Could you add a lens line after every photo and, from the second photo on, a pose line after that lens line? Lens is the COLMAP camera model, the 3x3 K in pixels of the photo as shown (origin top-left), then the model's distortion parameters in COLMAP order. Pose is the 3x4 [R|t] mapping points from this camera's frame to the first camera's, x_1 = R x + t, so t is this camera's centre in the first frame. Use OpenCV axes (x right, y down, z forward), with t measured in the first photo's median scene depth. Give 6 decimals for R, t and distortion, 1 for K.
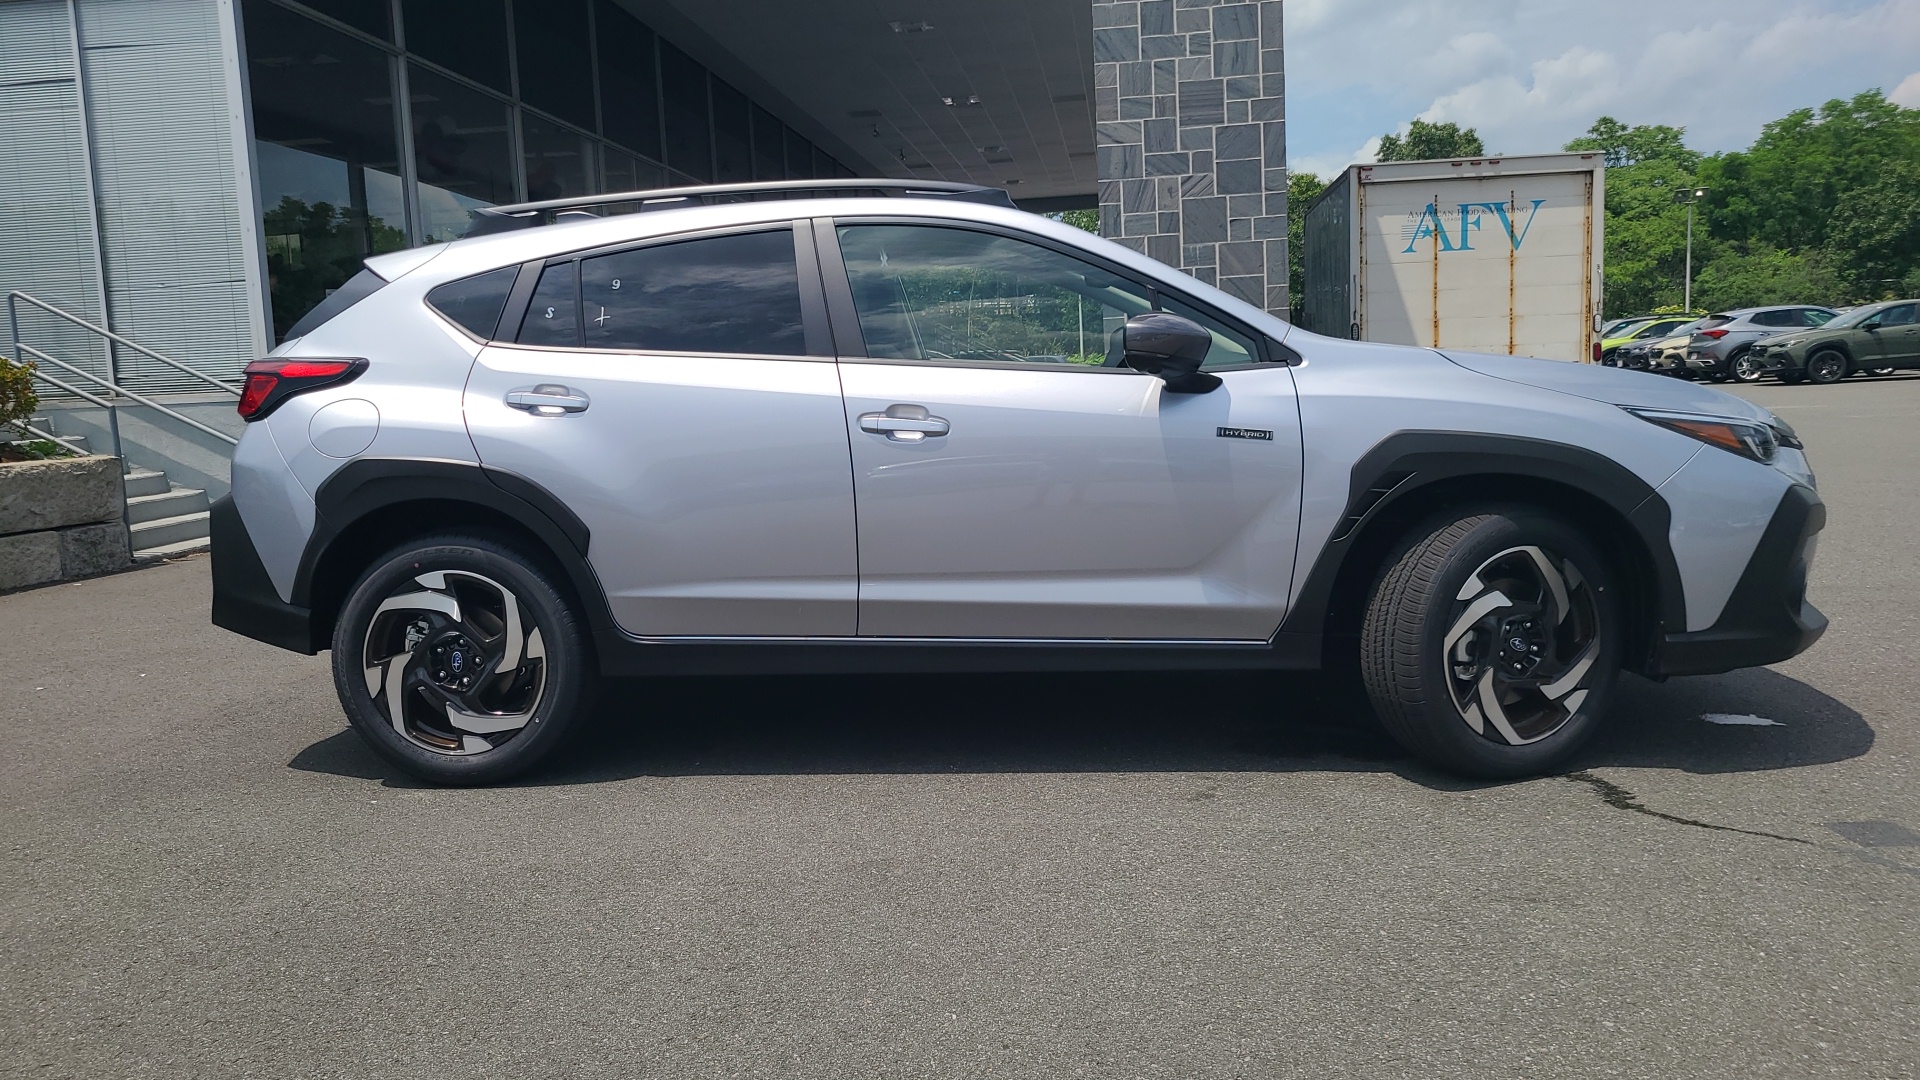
lens RADIAL K [[1438.8, 0, 925.7], [0, 1438.8, 526.6], [0, 0, 1]] dist [0.045278, -0.031150]
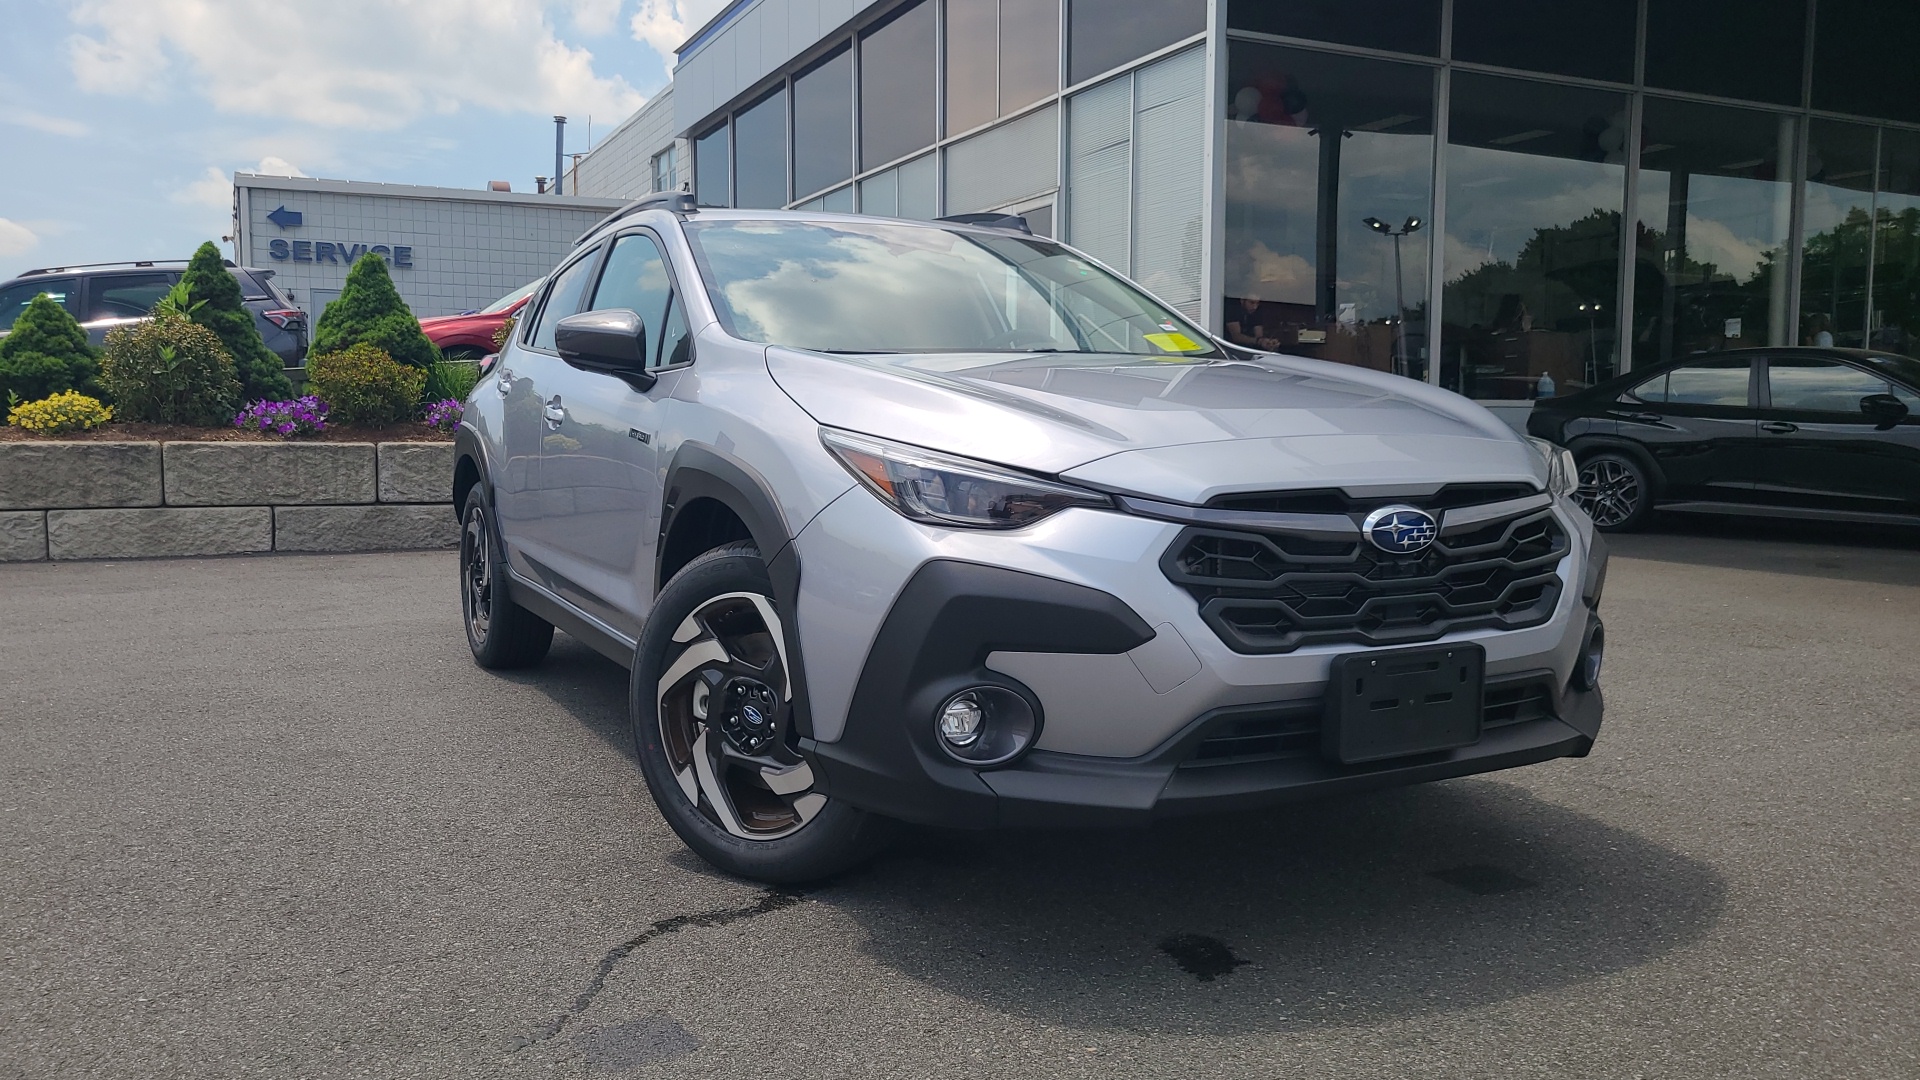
lens RADIAL K [[1438.8, 0, 946.1], [0, 1438.8, 524.1], [0, 0, 1]] dist [0.045278, -0.031150]
pose [[0.549244, 0.102522, -0.829349, 1.143509], [-0.112612, 0.992474, 0.048109, -0.076245], [0.828039, 0.066971, 0.556656, 0.643510]]
